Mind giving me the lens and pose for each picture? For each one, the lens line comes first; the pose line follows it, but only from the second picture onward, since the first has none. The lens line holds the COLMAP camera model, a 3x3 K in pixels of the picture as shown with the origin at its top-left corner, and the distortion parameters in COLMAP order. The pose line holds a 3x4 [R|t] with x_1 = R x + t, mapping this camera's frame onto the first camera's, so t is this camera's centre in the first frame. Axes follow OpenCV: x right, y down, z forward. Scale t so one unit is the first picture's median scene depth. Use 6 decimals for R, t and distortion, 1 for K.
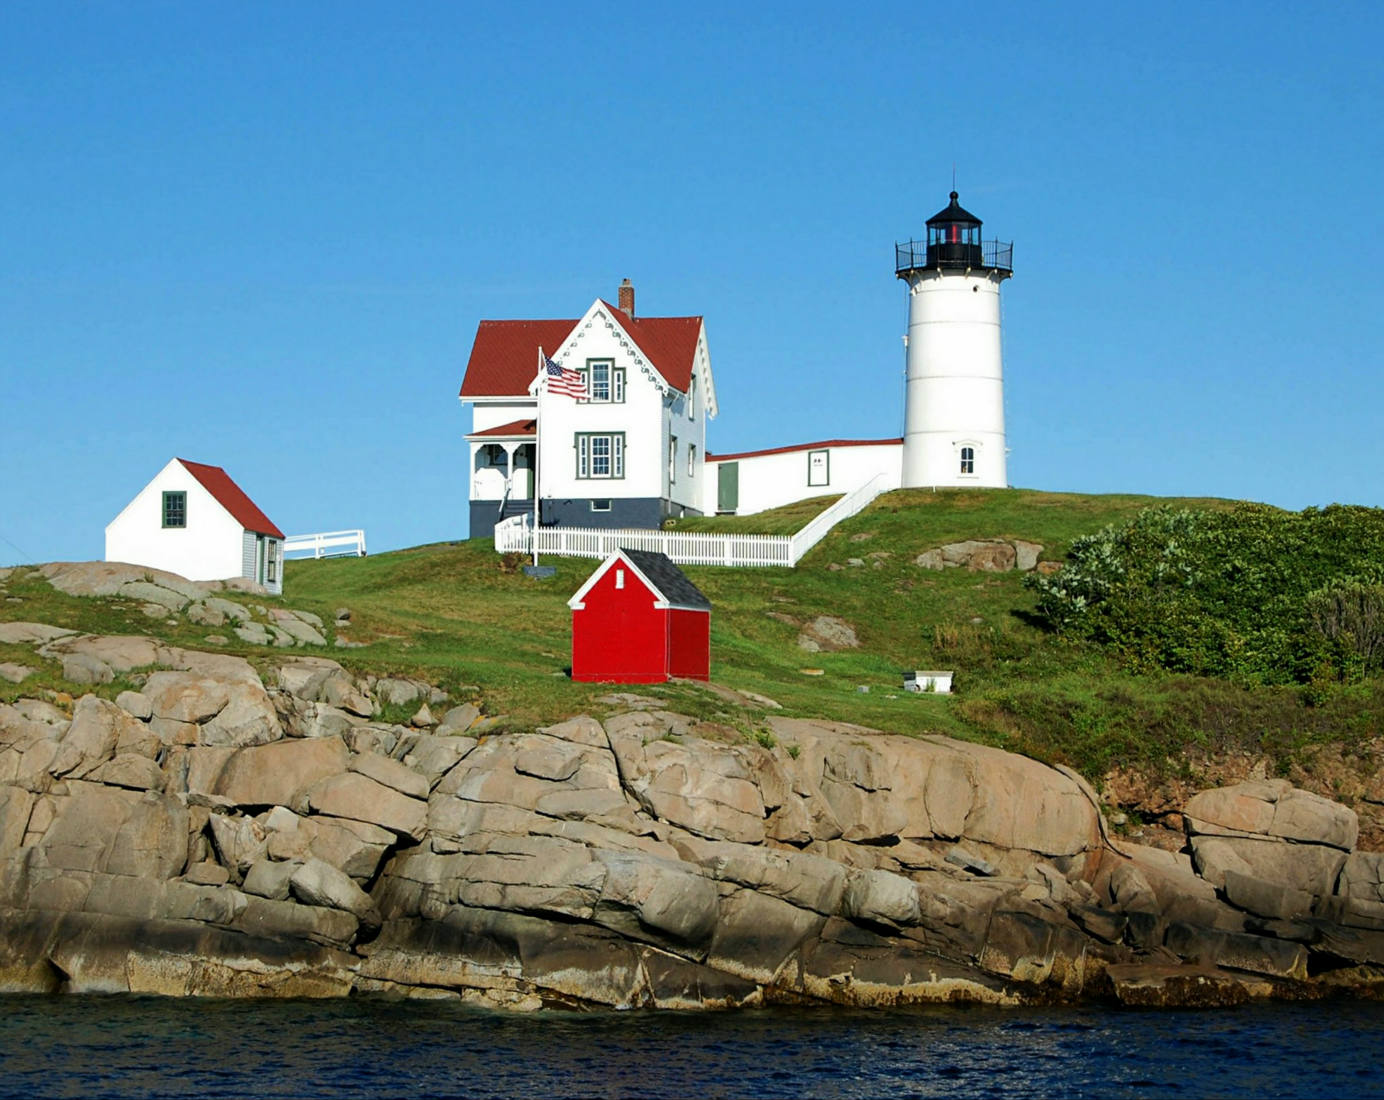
lens RADIAL K [[3436.1, 0, 694.6], [0, 3436.1, 550.2], [0, 0, 1]] dist [0.005409, 0.000000]
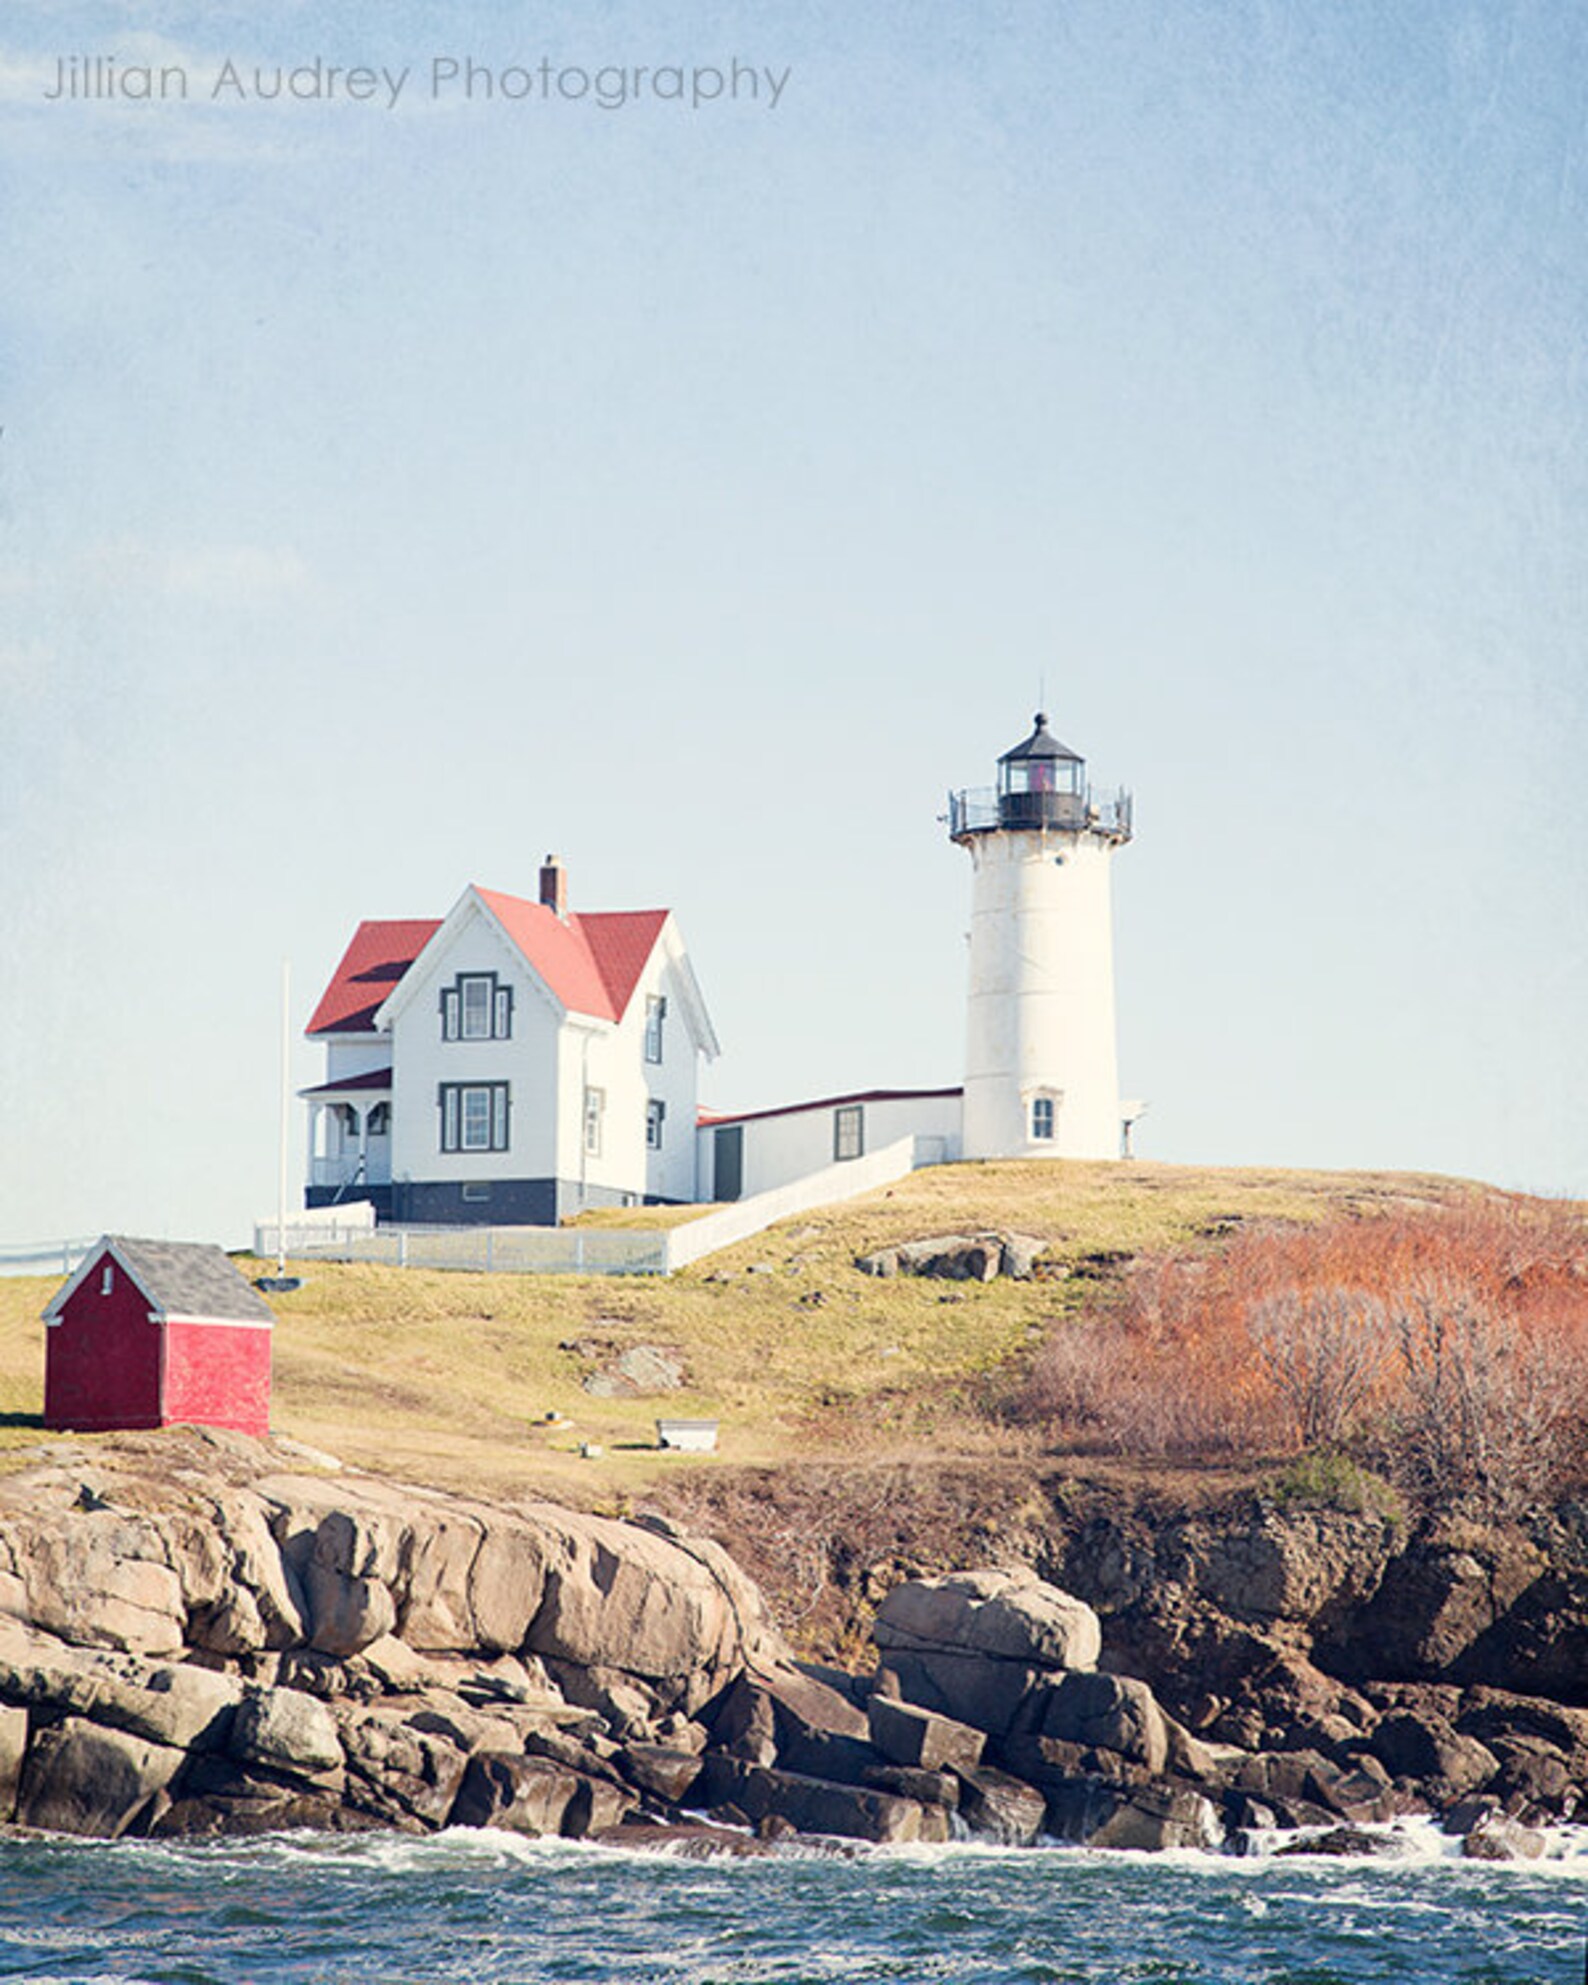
lens RADIAL K [[5588.1, 0, 785.7], [0, 5588.1, 995.0], [0, 0, 1]] dist [0.386255, 0.000000]
pose [[0.983317, -0.016555, -0.181146, 0.231930], [0.006116, 0.998296, -0.058033, 0.012721], [0.181799, 0.055957, 0.981742, -0.070361]]
